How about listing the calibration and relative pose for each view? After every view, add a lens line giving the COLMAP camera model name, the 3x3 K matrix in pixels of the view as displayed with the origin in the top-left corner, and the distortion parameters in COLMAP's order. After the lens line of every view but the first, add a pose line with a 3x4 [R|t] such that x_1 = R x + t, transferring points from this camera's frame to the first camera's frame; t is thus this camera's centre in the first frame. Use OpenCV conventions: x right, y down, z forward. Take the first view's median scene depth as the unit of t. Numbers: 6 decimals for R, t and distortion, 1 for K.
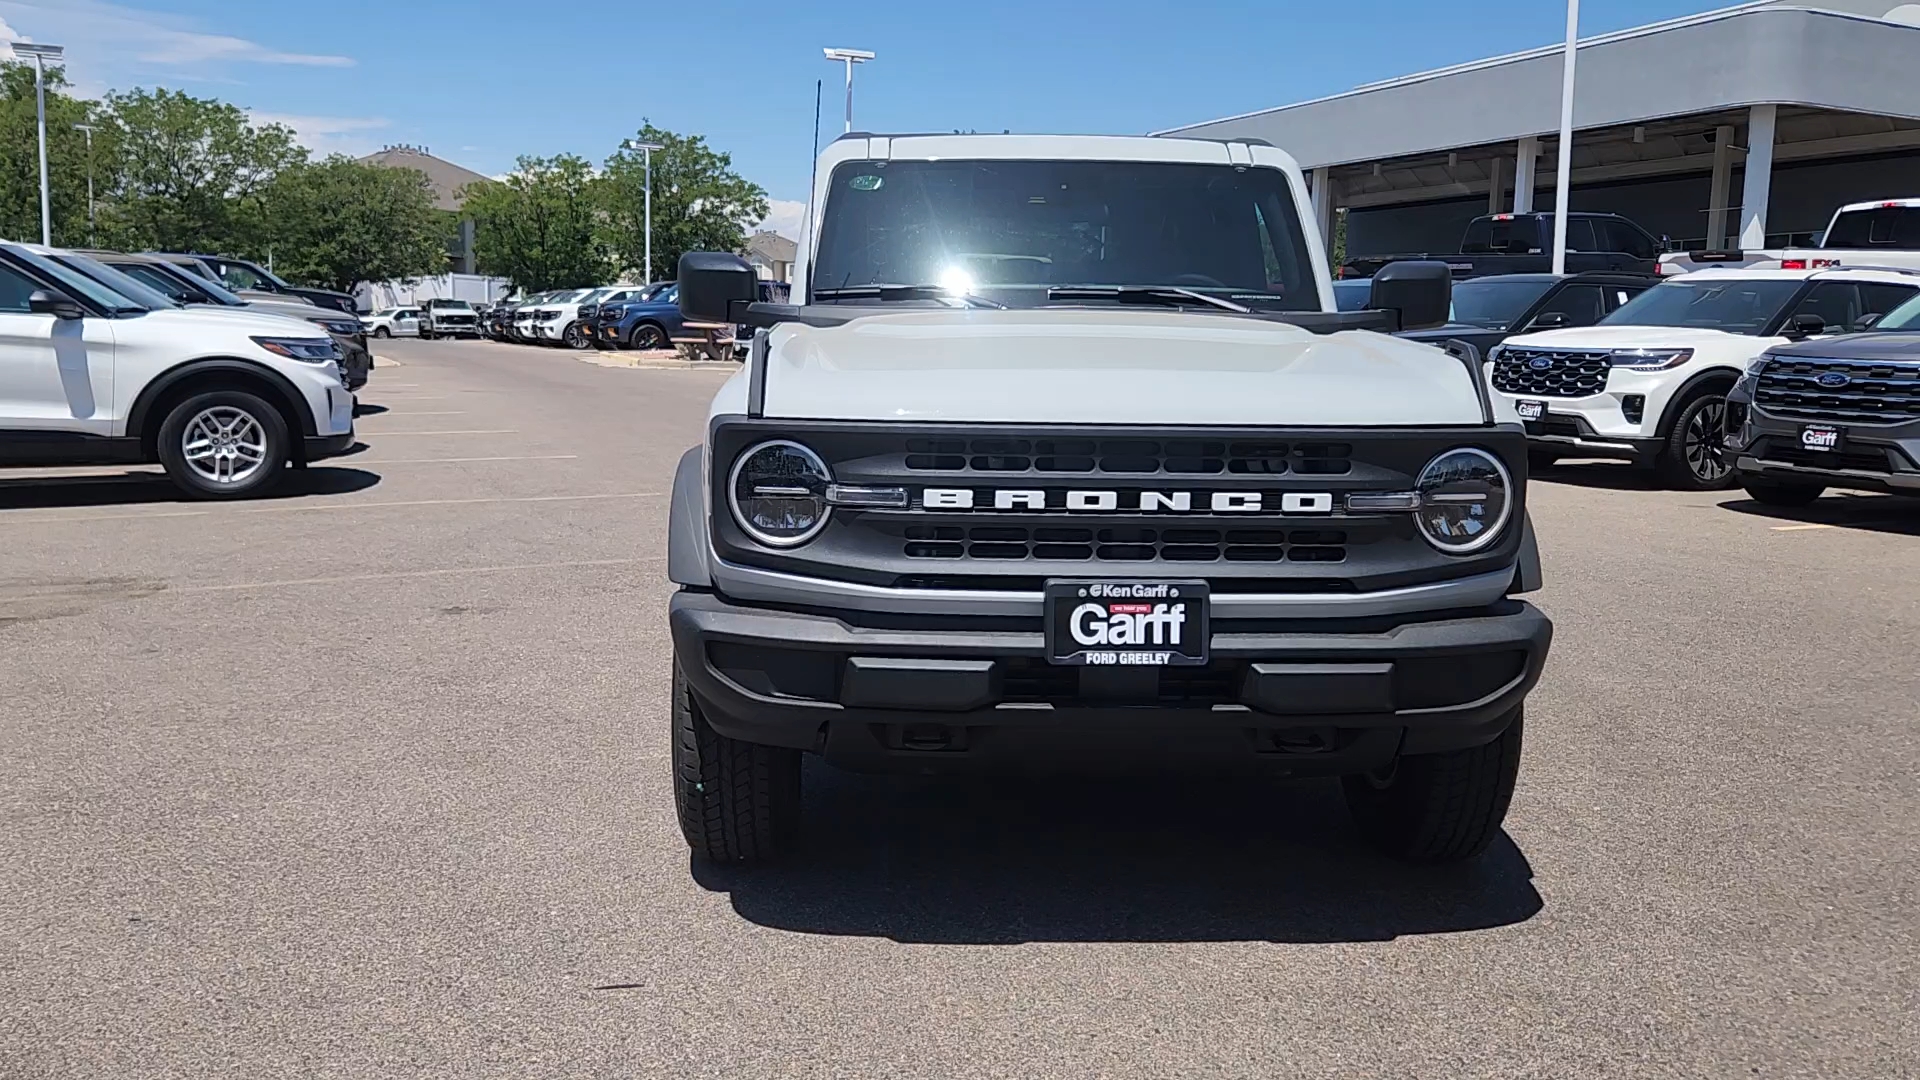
lens RADIAL K [[1620.9, 0, 956.3], [0, 1620.9, 533.8], [0, 0, 1]] dist [0.027284, -0.009029]
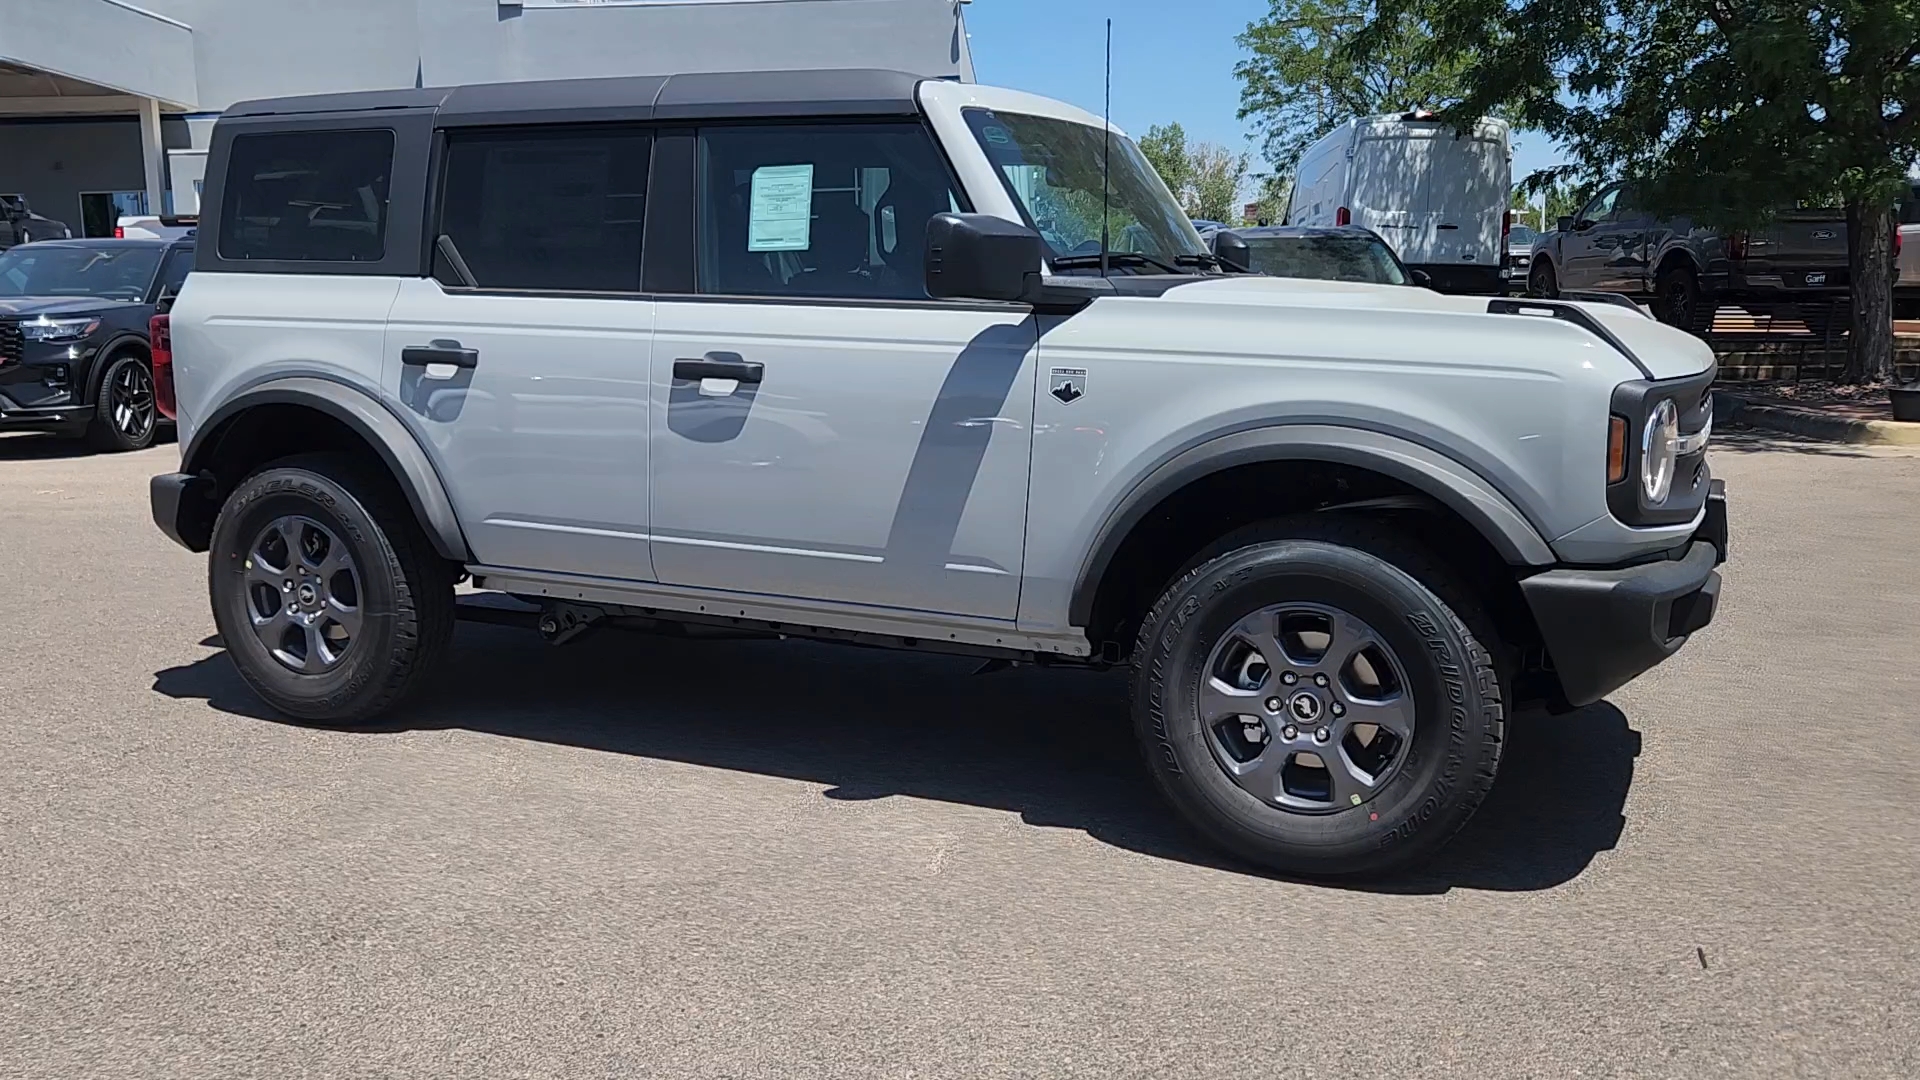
lens RADIAL K [[1620.9, 0, 954.1], [0, 1620.9, 550.0], [0, 0, 1]] dist [0.027284, -0.009029]
pose [[0.453901, -0.166443, 0.875369, -1.160538], [0.139887, 0.983528, 0.114474, -0.136121], [-0.880003, 0.070493, 0.469708, 0.848488]]
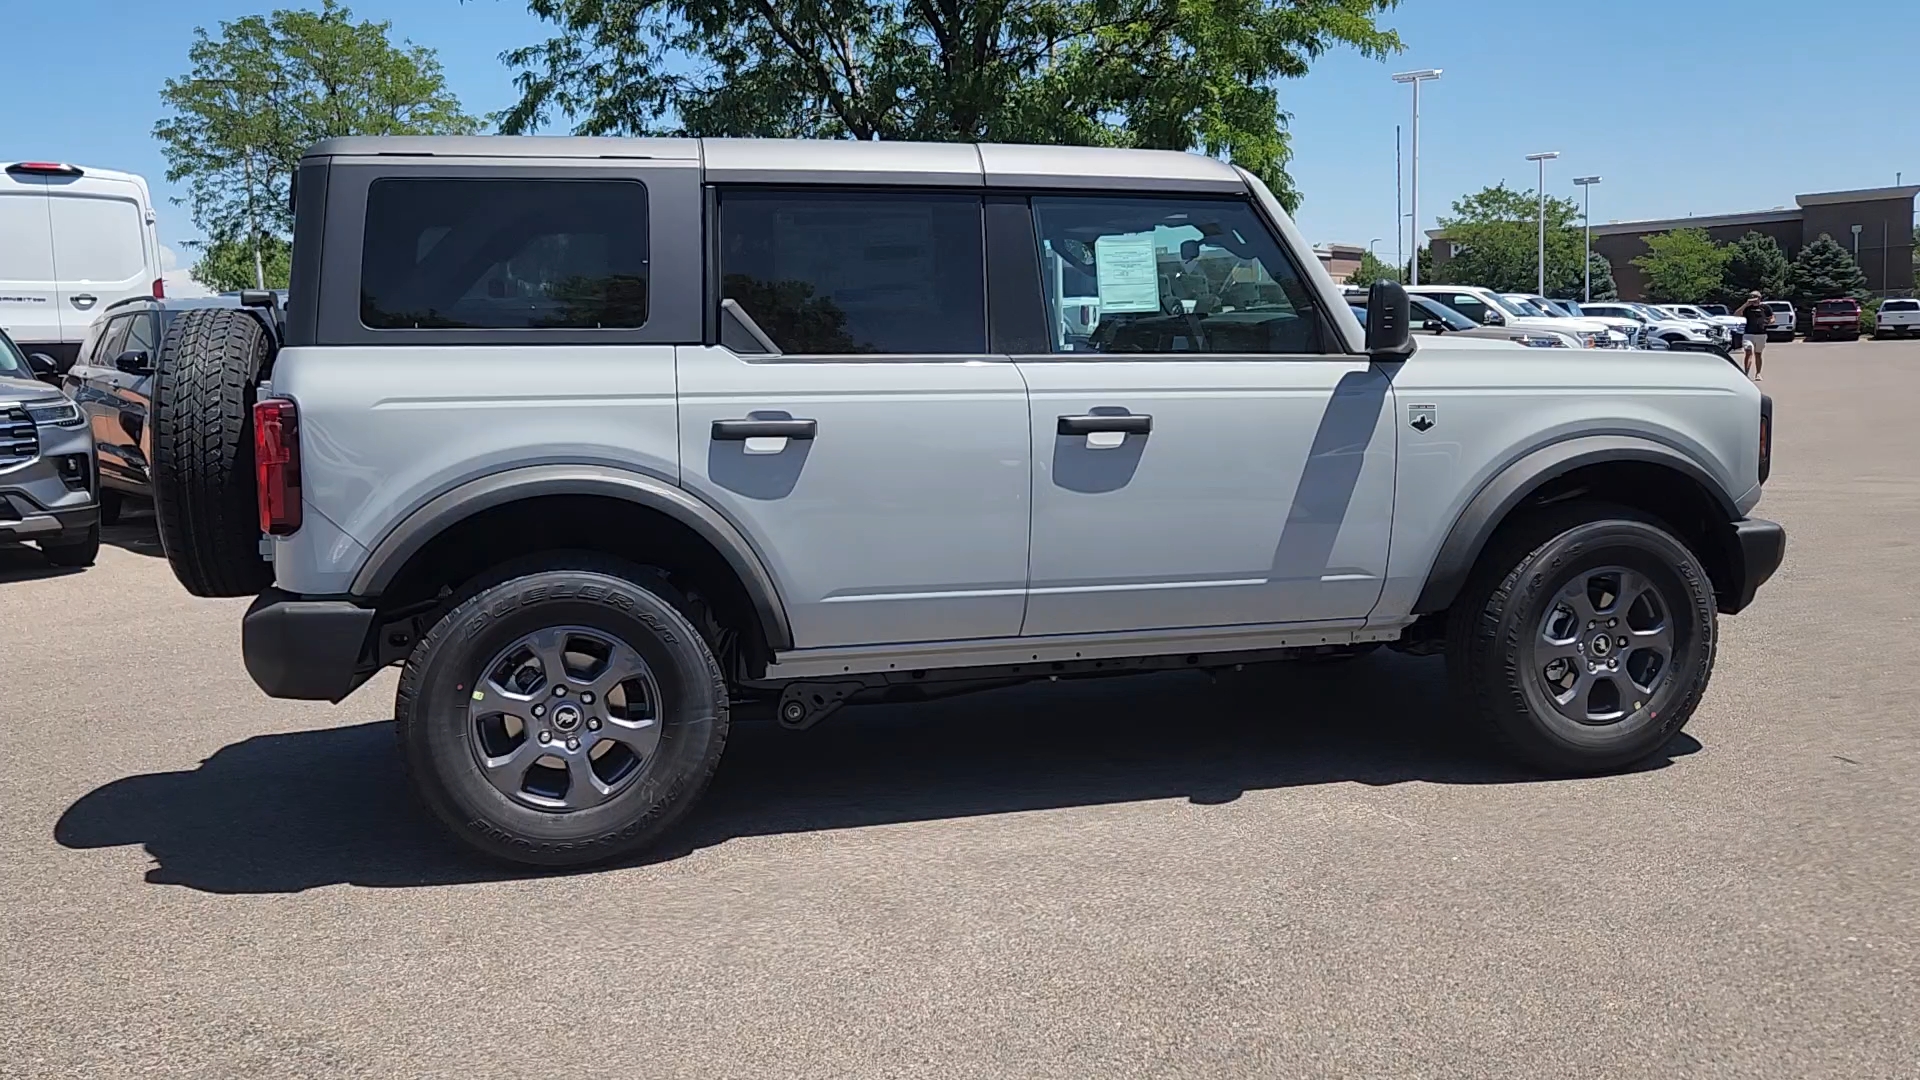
lens RADIAL K [[1620.9, 0, 964.6], [0, 1620.9, 547.1], [0, 0, 1]] dist [0.027284, -0.009029]
pose [[-0.217183, -0.138985, 0.966186, -1.389259], [0.157750, 0.971803, 0.175253, -0.299888], [-0.963300, 0.190478, -0.189134, 1.914566]]
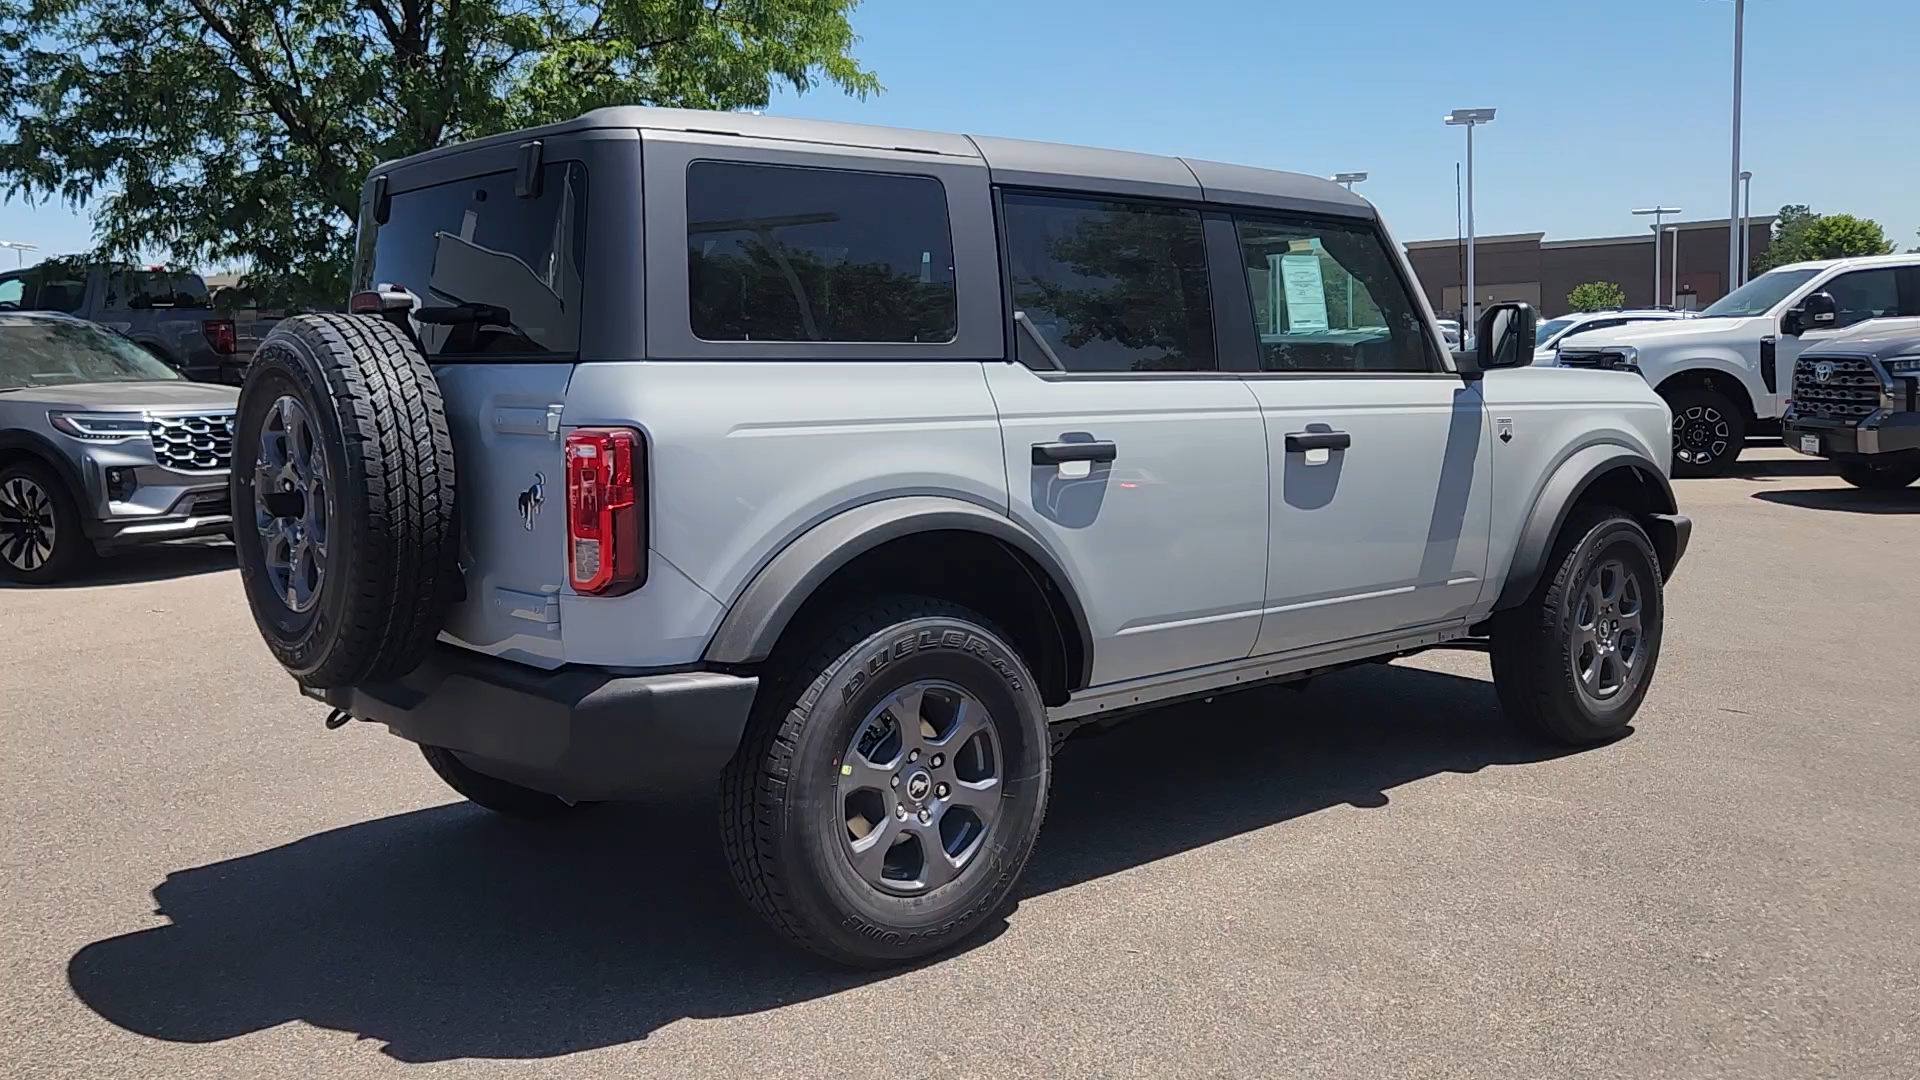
lens RADIAL K [[1620.9, 0, 932.7], [0, 1620.9, 555.2], [0, 0, 1]] dist [0.027284, -0.009029]
pose [[-0.620731, -0.102641, 0.777276, -0.993603], [0.120166, 0.967225, 0.223689, -0.390017], [-0.774760, 0.232253, -0.588052, 2.561717]]
